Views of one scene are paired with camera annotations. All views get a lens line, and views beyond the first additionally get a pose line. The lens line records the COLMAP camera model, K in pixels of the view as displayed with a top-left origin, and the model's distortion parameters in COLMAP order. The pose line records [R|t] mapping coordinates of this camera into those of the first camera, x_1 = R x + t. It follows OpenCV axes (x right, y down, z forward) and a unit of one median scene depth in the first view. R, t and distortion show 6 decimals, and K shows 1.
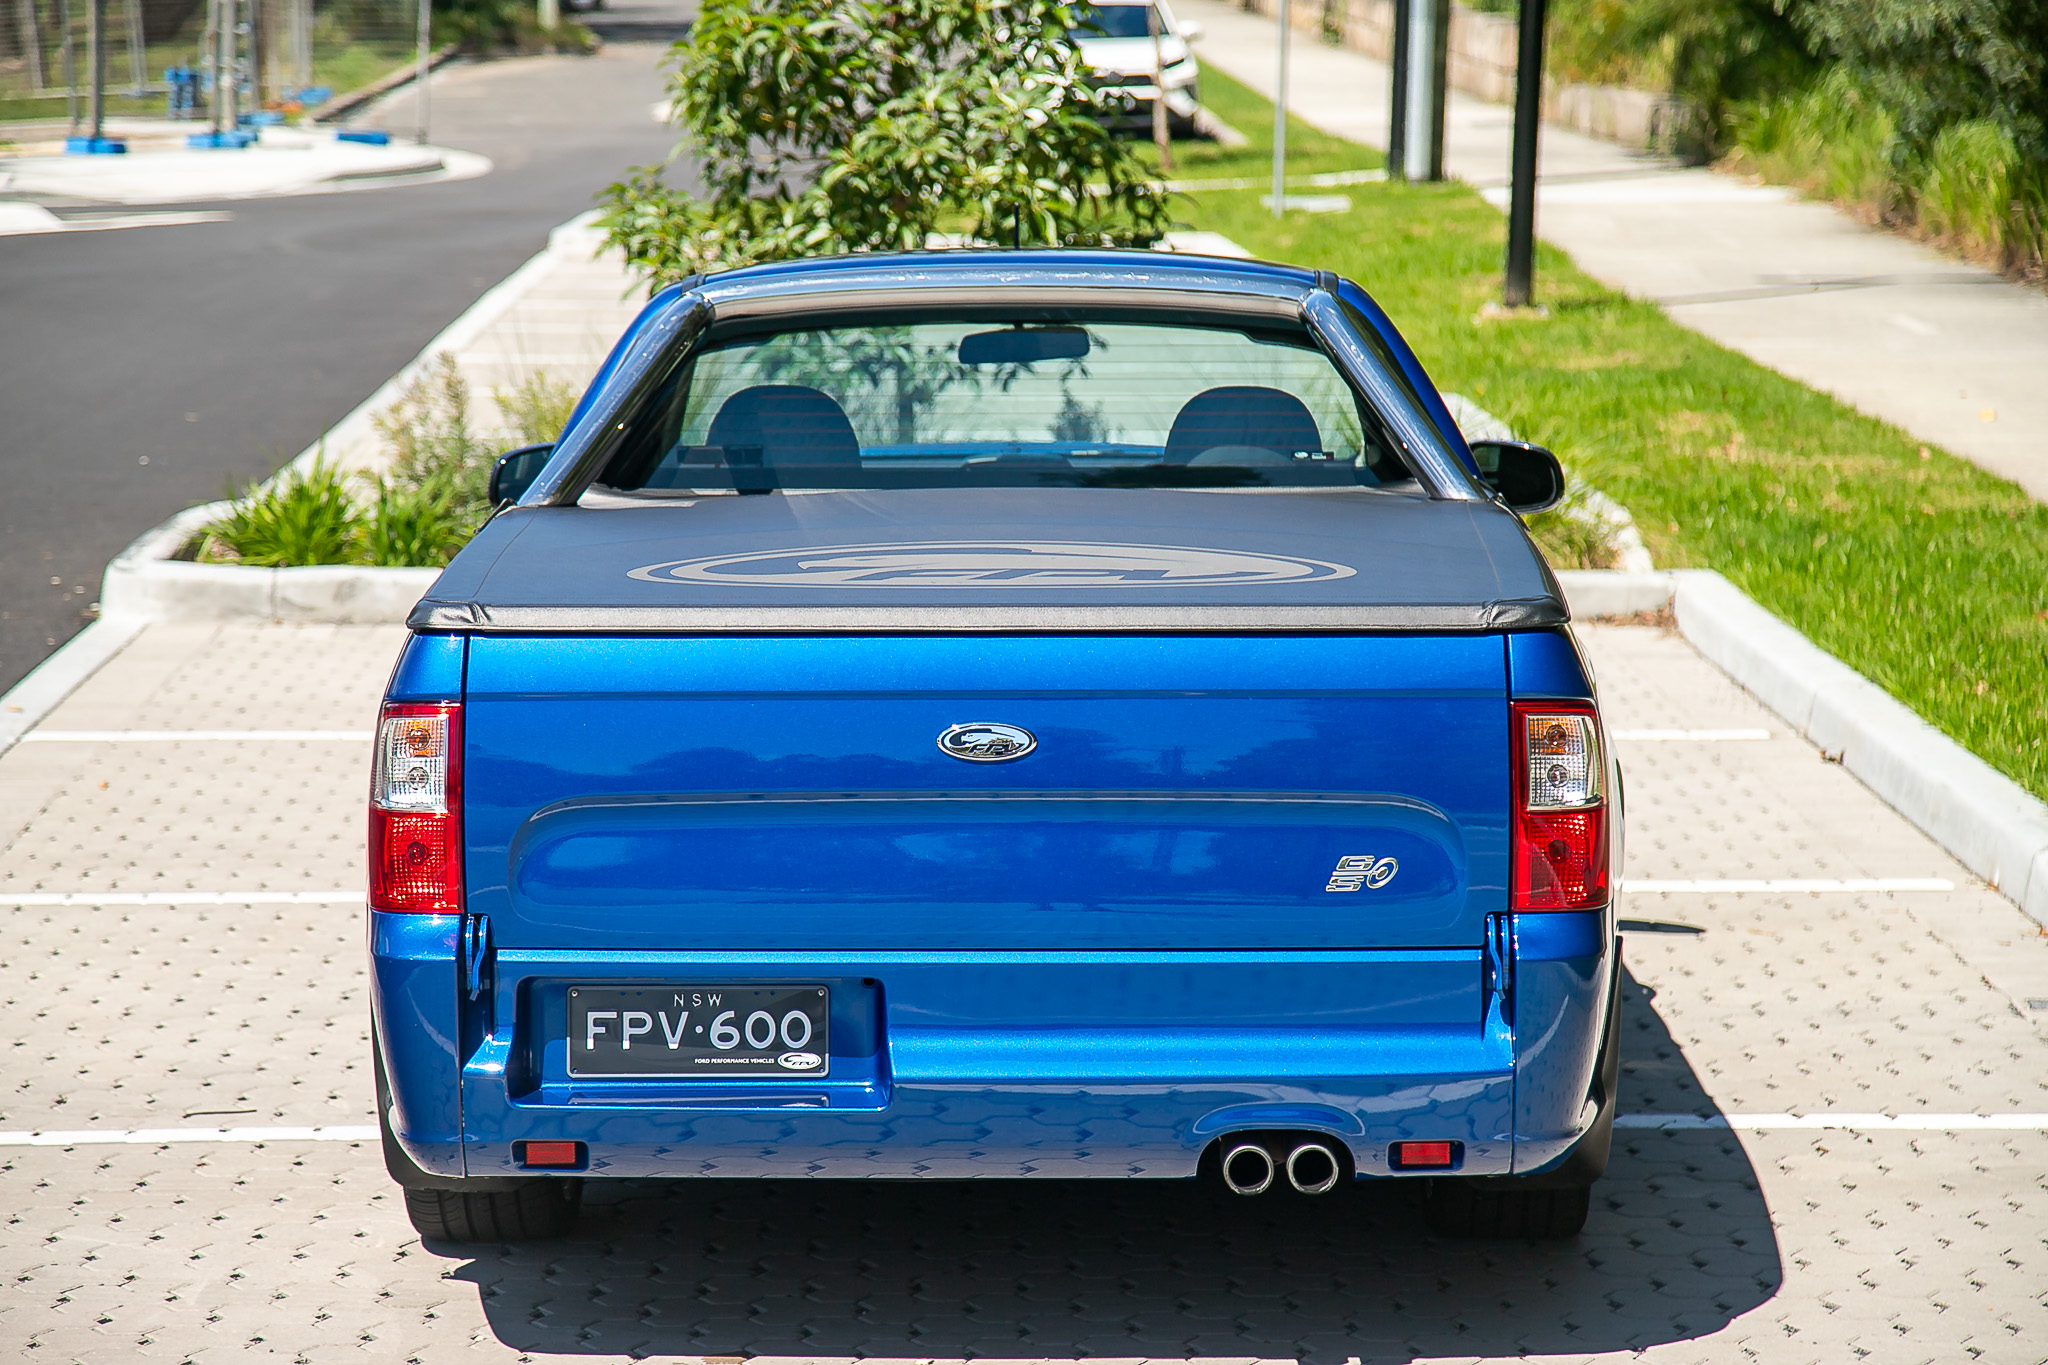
lens RADIAL K [[5478.3, 0, 1024.0], [0, 5478.3, 682.5], [0, 0, 1]] dist [0.334353, -0.187145]
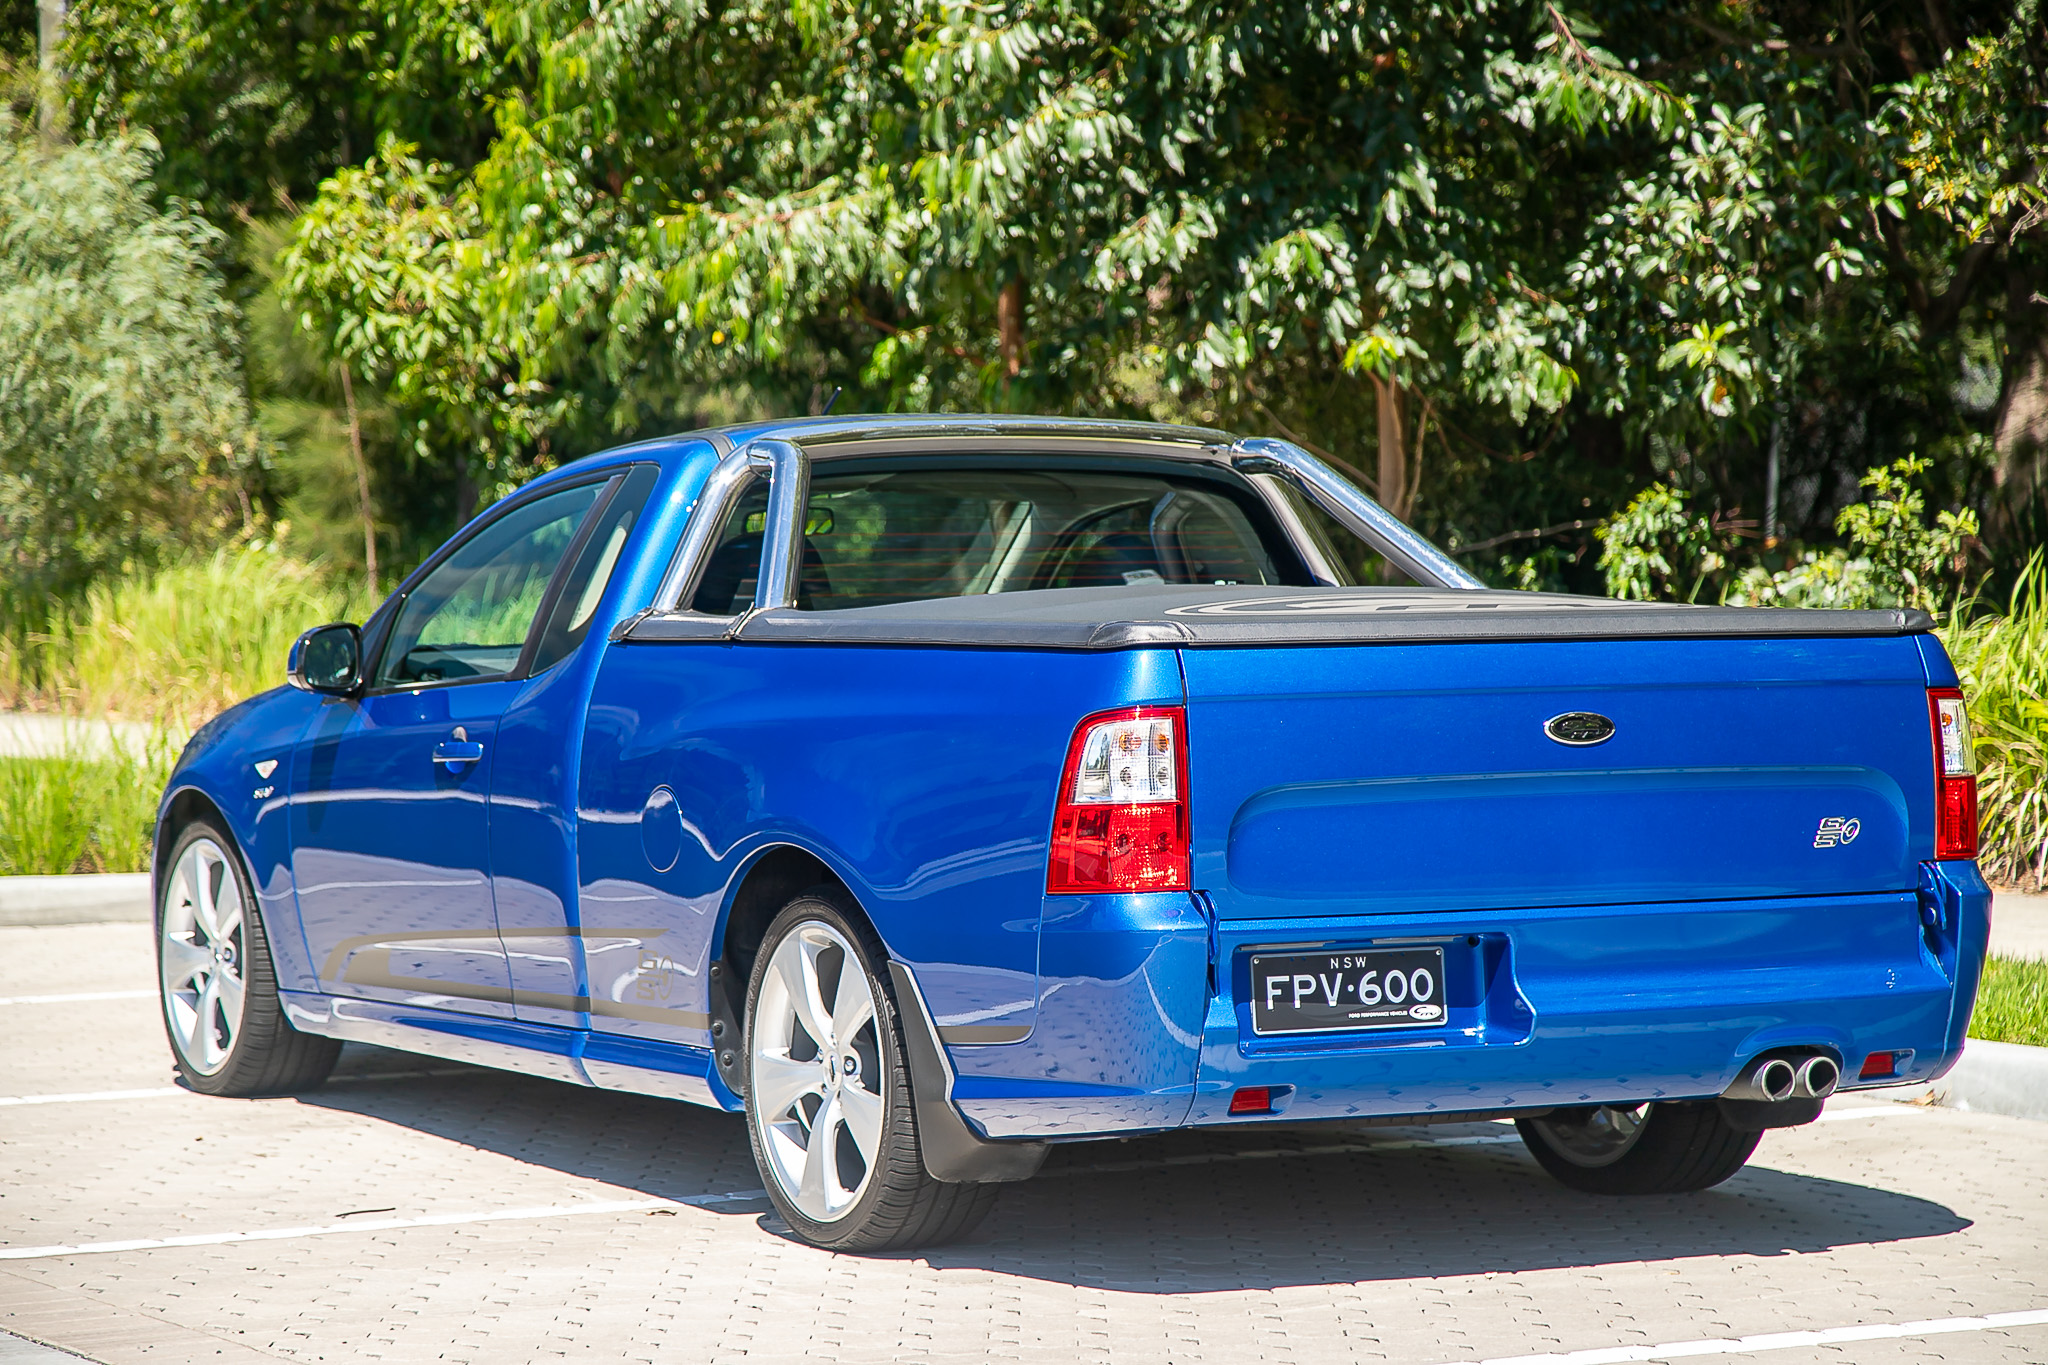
lens RADIAL K [[5515.9, 0, 1009.9], [0, 5515.9, 710.2], [0, 0, 1]] dist [0.231901, -0.518309]
pose [[0.876404, -0.016768, 0.481285, -0.680407], [0.061132, 0.995183, -0.076647, 0.089654], [-0.477681, 0.096595, 0.873207, 0.013568]]
